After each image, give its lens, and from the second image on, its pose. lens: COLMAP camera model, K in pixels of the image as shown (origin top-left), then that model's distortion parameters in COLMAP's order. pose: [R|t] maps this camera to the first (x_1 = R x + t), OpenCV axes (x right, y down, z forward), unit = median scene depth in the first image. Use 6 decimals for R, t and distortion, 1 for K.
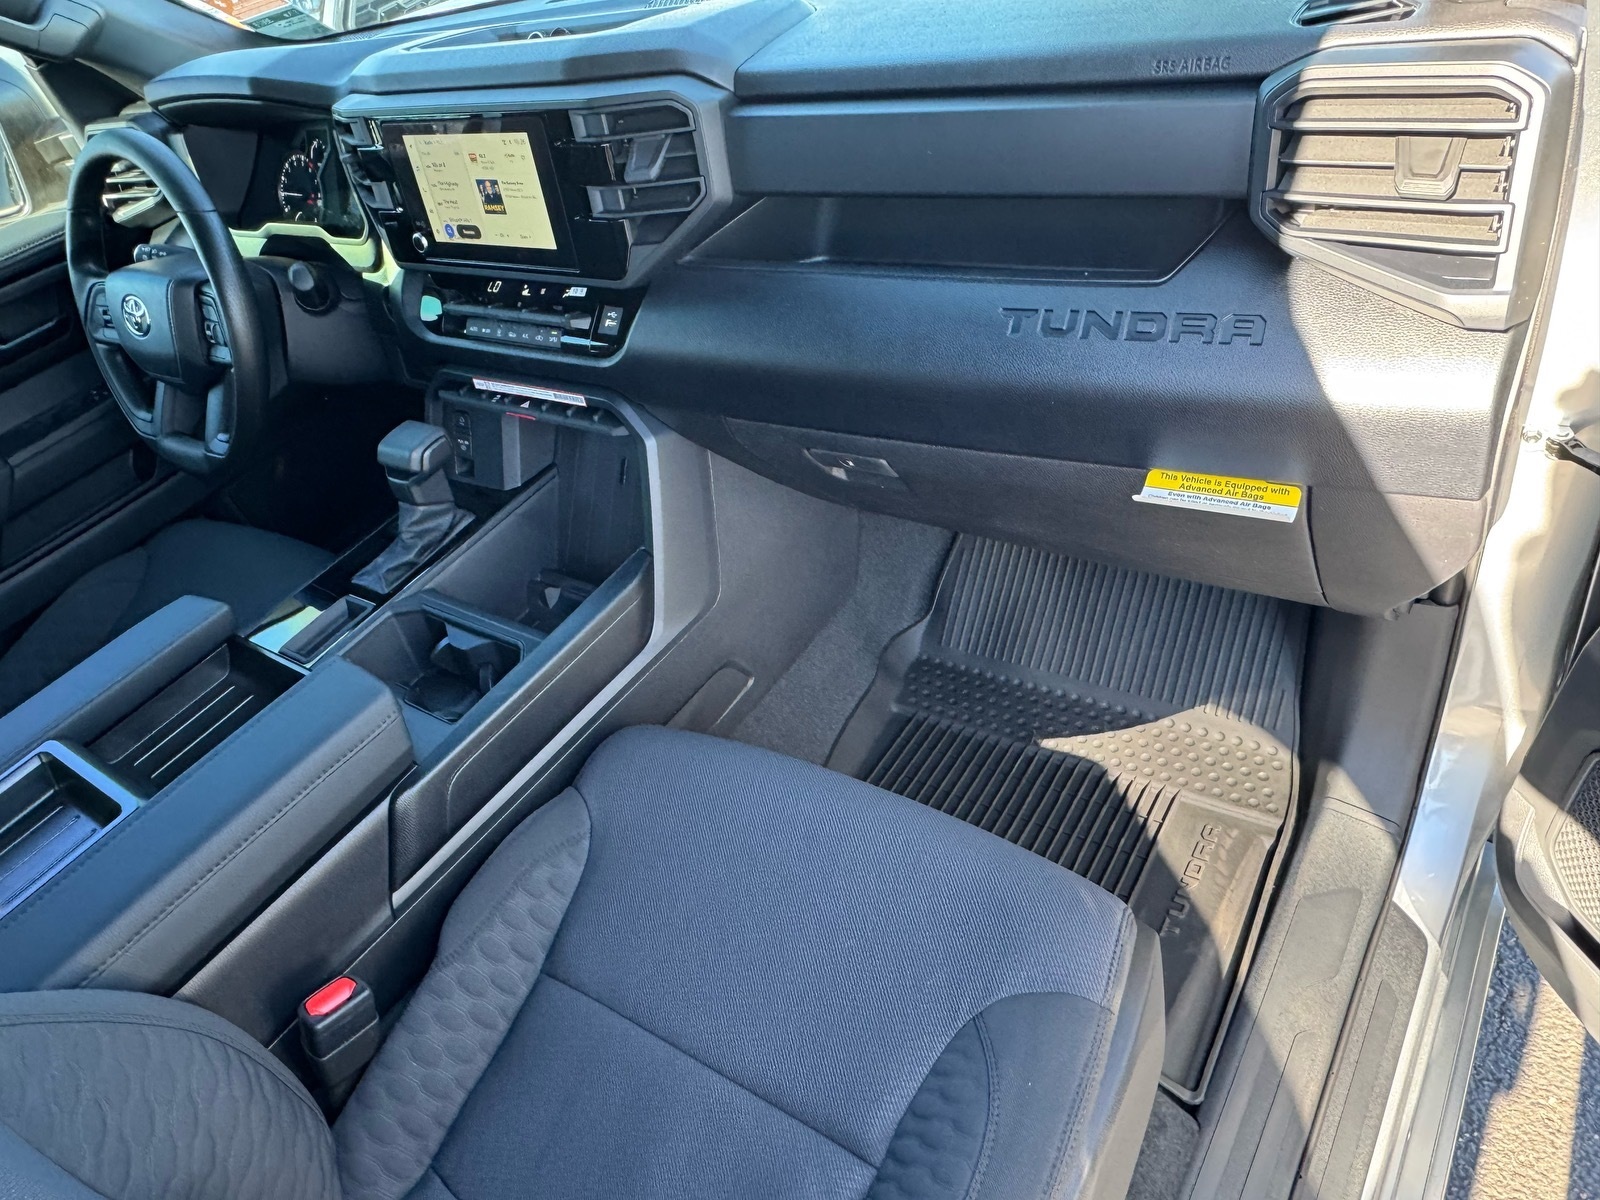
lens RADIAL K [[1056.8, 0, 778.3], [0, 1056.8, 603.0], [0, 0, 1]] dist [0.003988, 0.001023]
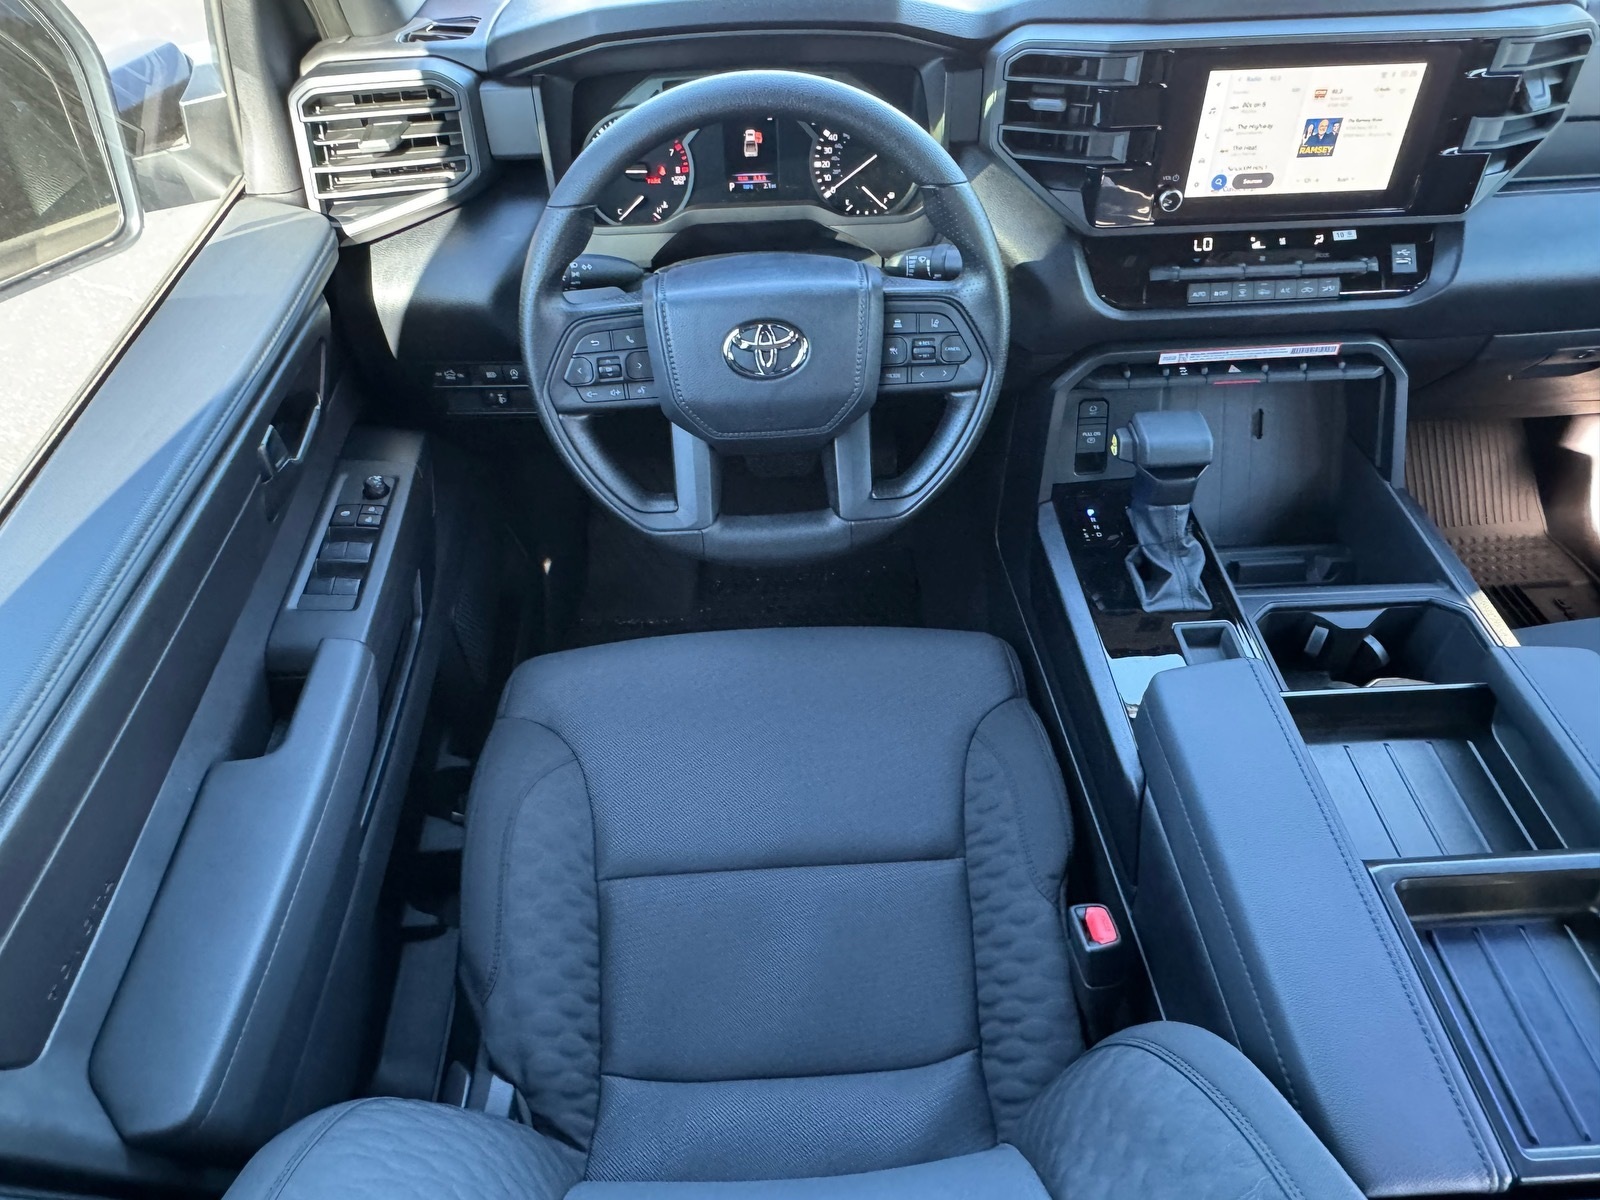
lens RADIAL K [[1041.1, 0, 778.0], [0, 1041.1, 593.2], [0, 0, 1]] dist [0.001797, -0.003502]
pose [[0.778138, -0.284203, 0.560116, -1.194437], [0.273920, 0.956052, 0.104560, -0.220427], [-0.565216, 0.072064, 0.821789, 0.531123]]
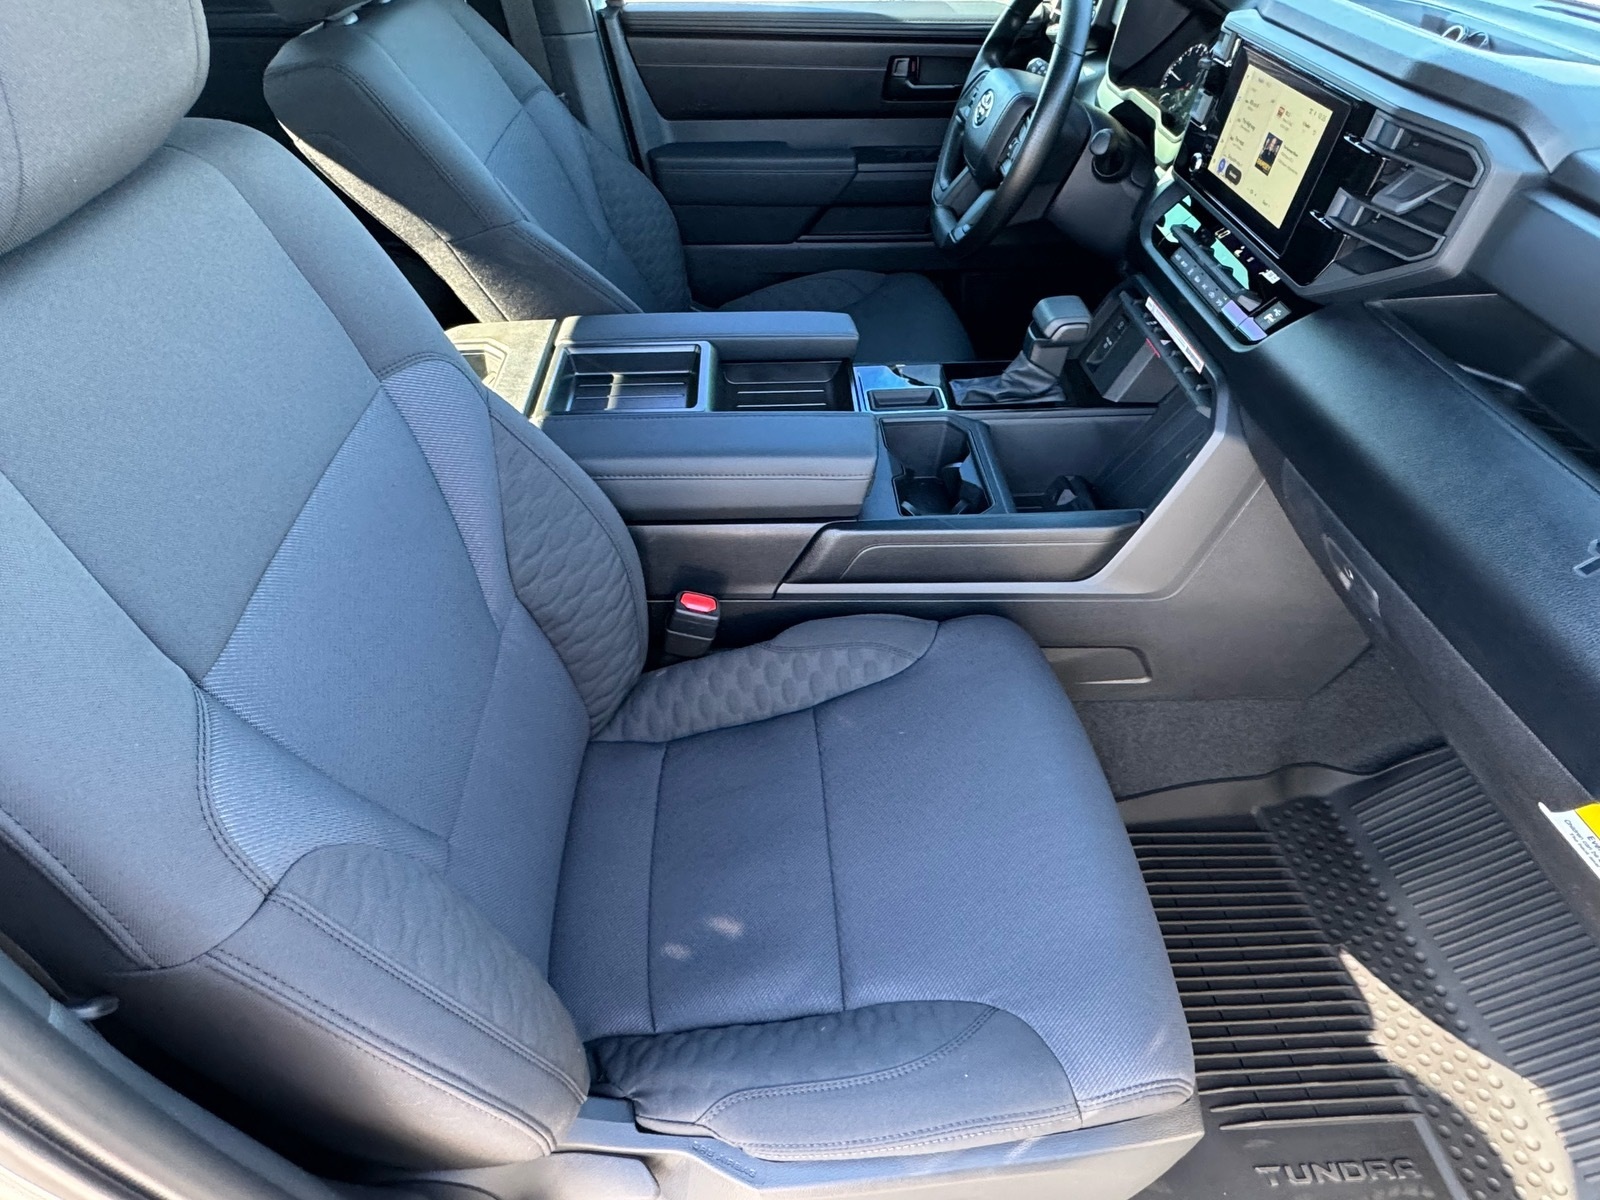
lens RADIAL K [[944.6, 0, 790.7], [0, 944.6, 600.2], [0, 0, 1]] dist [-0.001709, 0.001514]
pose [[0.589095, 0.676773, -0.441526, 0.146365], [-0.612727, 0.730338, 0.301947, -0.057749], [0.526813, 0.092660, 0.844916, 0.020965]]
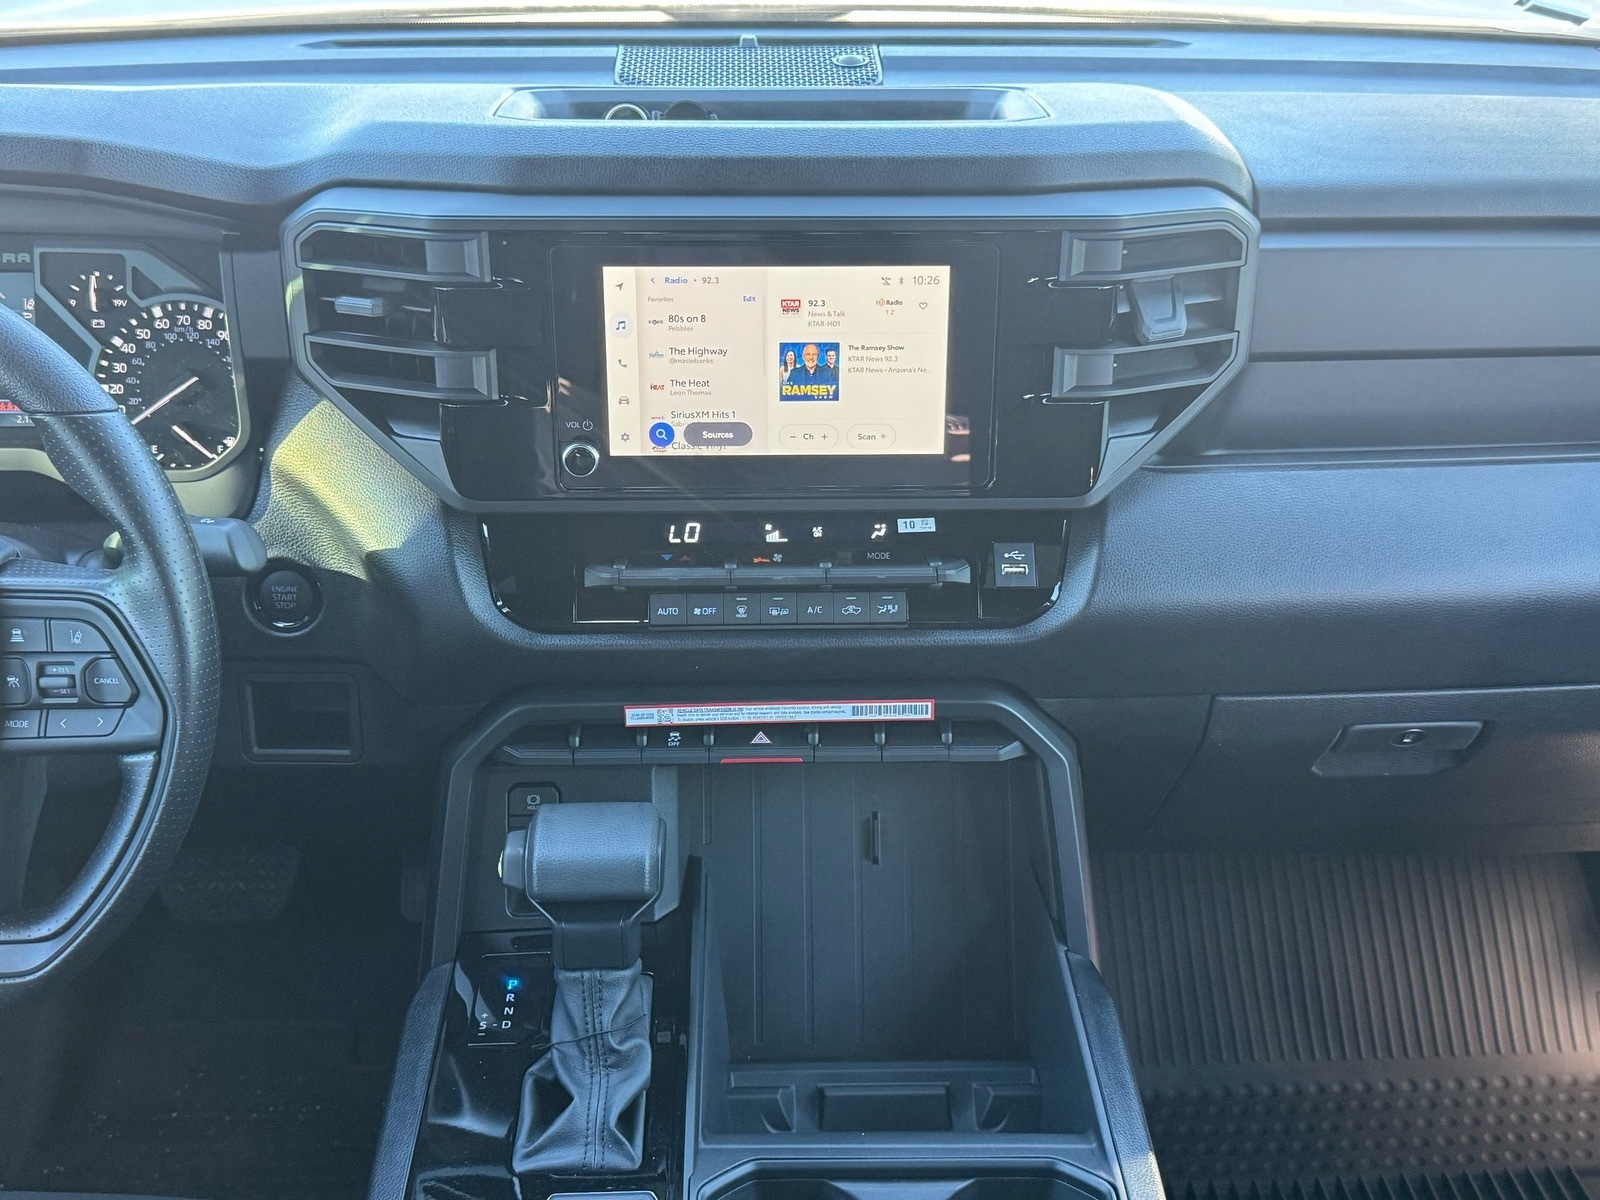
lens RADIAL K [[1863.8, 0, 800.8], [0, 1863.8, 605.5], [0, 0, 1]] dist [0.090499, 0.000000]
pose [[0.778928, -0.083533, 0.621526, -0.864696], [0.244085, 0.953320, -0.177774, -0.085534], [-0.577663, 0.290179, 0.762956, 0.267913]]
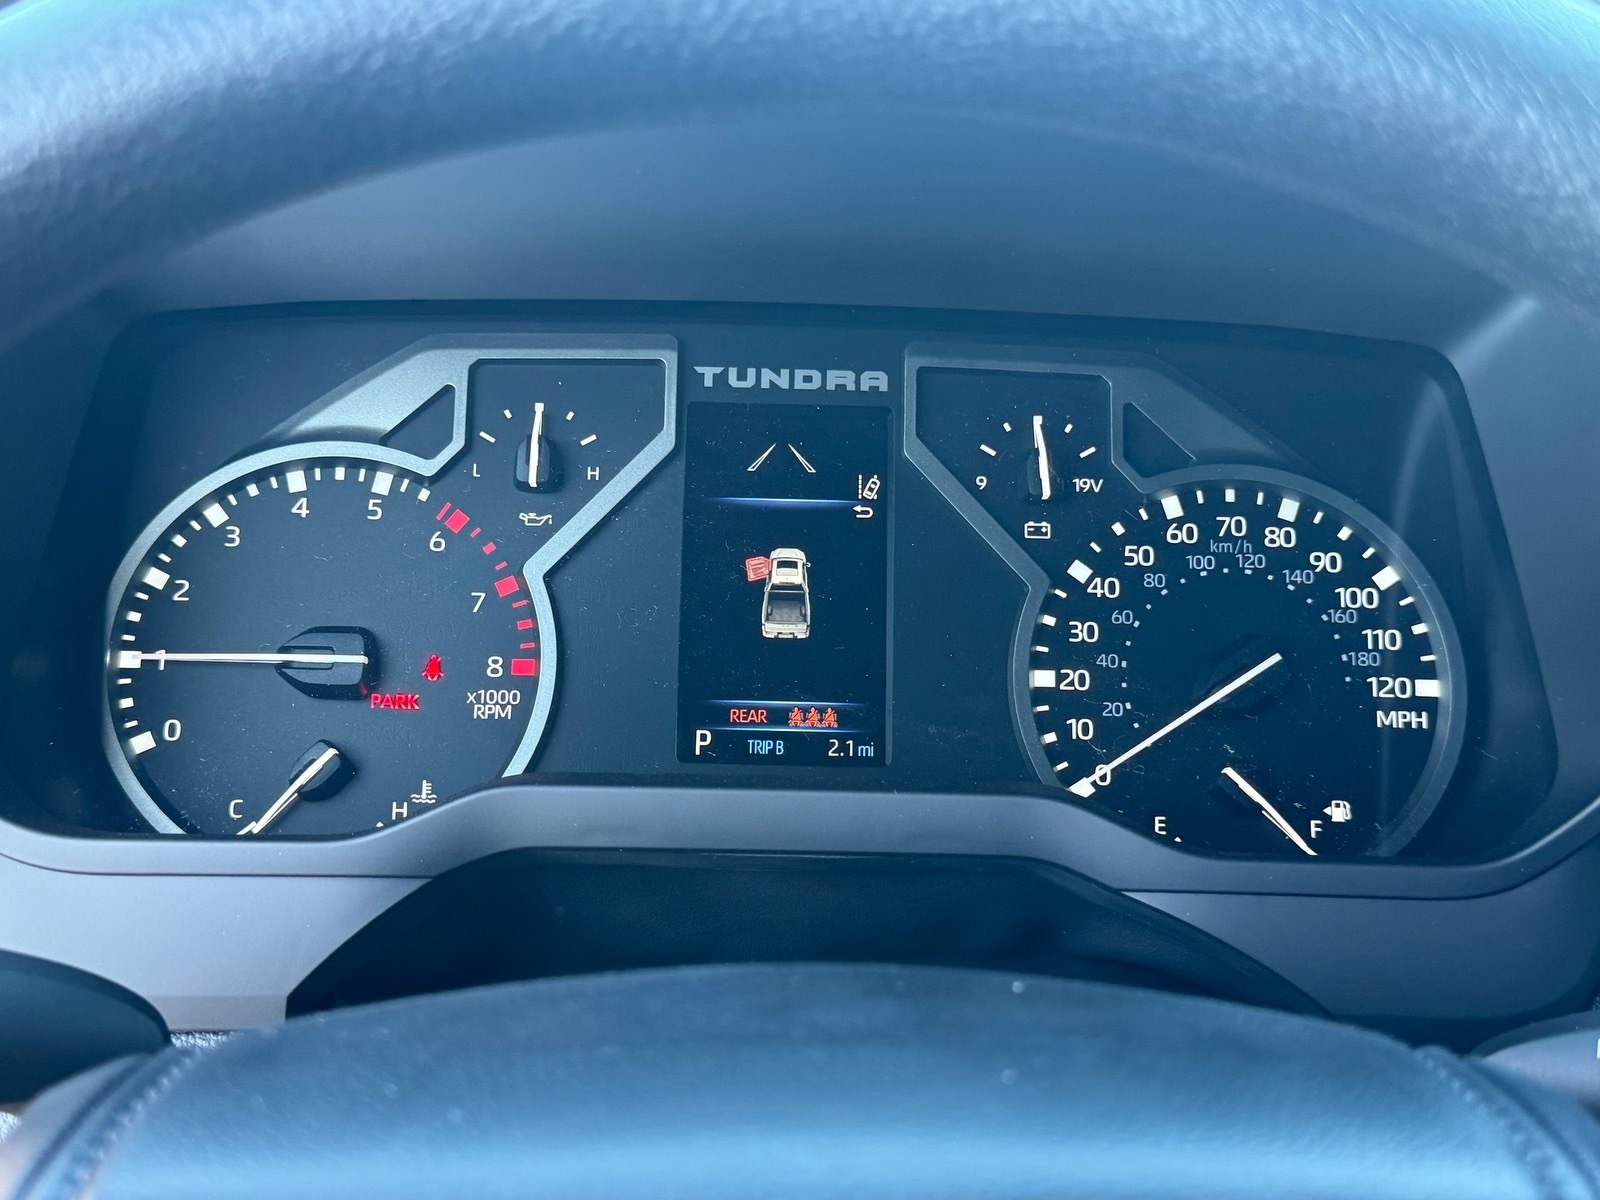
lens RADIAL K [[1967.8, 0, 806.7], [0, 1967.8, 603.2], [0, 0, 1]] dist [0.134723, 0.000000]
pose [[0.782749, 0.091045, 0.615642, -0.833995], [0.220643, 0.884382, -0.411320, -0.328815], [-0.581911, 0.457797, 0.672161, 1.000074]]
